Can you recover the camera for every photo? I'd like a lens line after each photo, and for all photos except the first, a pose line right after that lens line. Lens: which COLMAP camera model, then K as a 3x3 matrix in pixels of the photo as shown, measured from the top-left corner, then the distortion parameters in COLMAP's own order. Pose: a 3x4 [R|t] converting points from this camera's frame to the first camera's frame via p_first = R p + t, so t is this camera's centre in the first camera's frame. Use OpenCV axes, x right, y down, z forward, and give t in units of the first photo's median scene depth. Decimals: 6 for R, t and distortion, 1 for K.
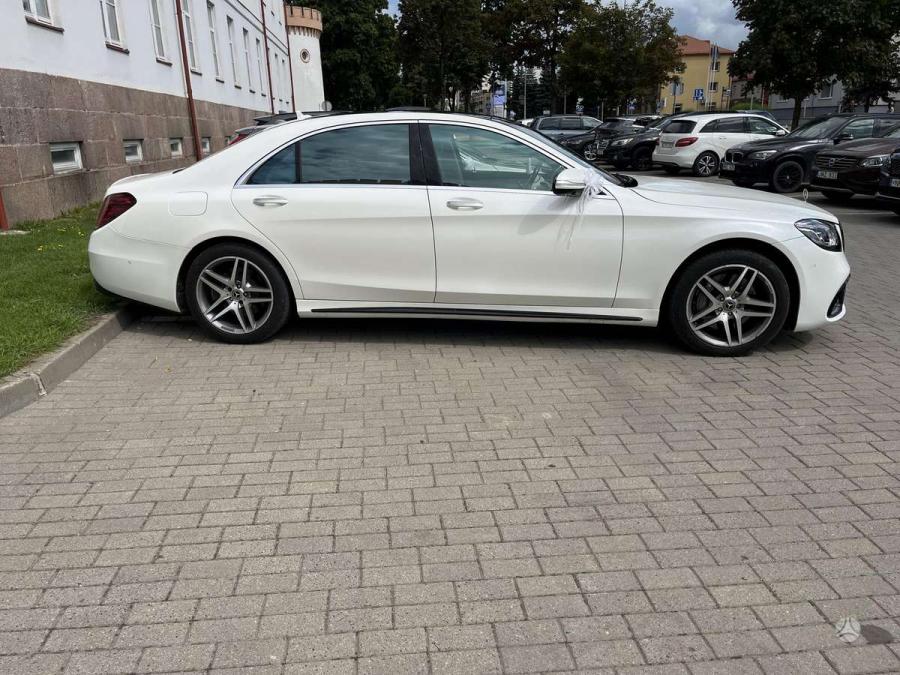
lens RADIAL K [[687.4, 0, 447.3], [0, 687.4, 338.0], [0, 0, 1]] dist [0.045930, -0.051333]
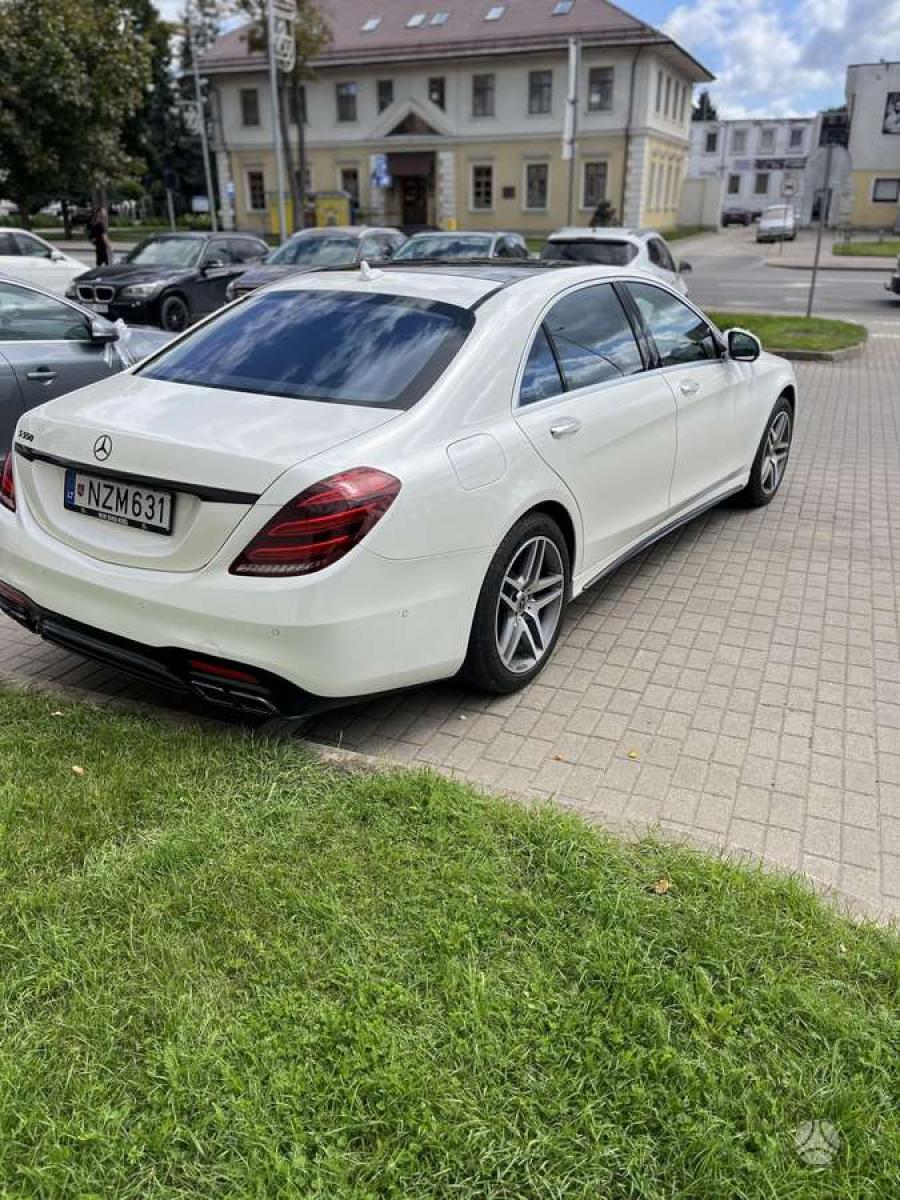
lens RADIAL K [[916.6, 0, 438.3], [0, 916.6, 599.4], [0, 0, 1]] dist [0.045930, -0.051333]
pose [[0.479378, -0.321032, 0.816784, -1.038253], [0.250163, 0.942066, 0.223450, -0.277054], [-0.841199, 0.097212, 0.531916, 0.714820]]
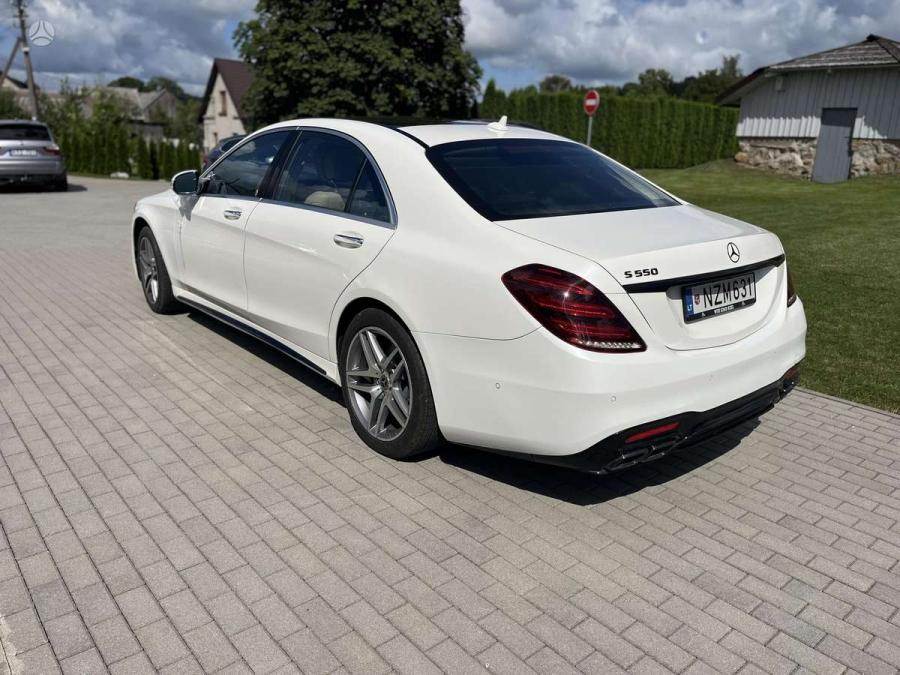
lens RADIAL K [[687.4, 0, 448.8], [0, 687.4, 335.2], [0, 0, 1]] dist [0.045930, -0.051333]
pose [[-0.715026, -0.208618, 0.667246, -0.823982], [0.185770, 0.863425, 0.469027, -0.574276], [-0.673964, 0.459321, -0.578616, 1.849427]]
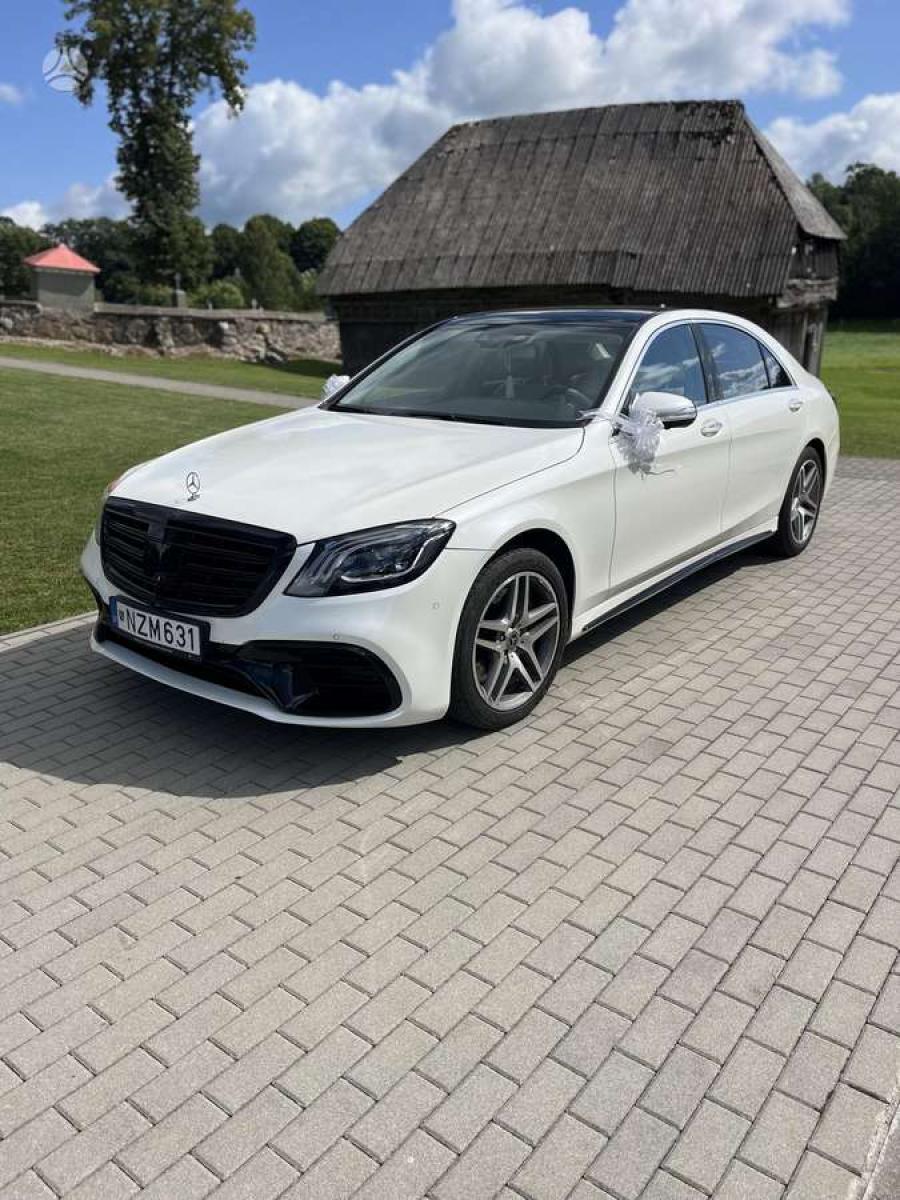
lens RADIAL K [[916.6, 0, 452.5], [0, 916.6, 625.1], [0, 0, 1]] dist [0.045930, -0.051333]
pose [[-0.525968, 0.280763, -0.802826, 1.130205], [-0.243508, 0.854713, 0.458442, -0.539825], [0.814900, 0.436620, -0.381184, 1.673639]]
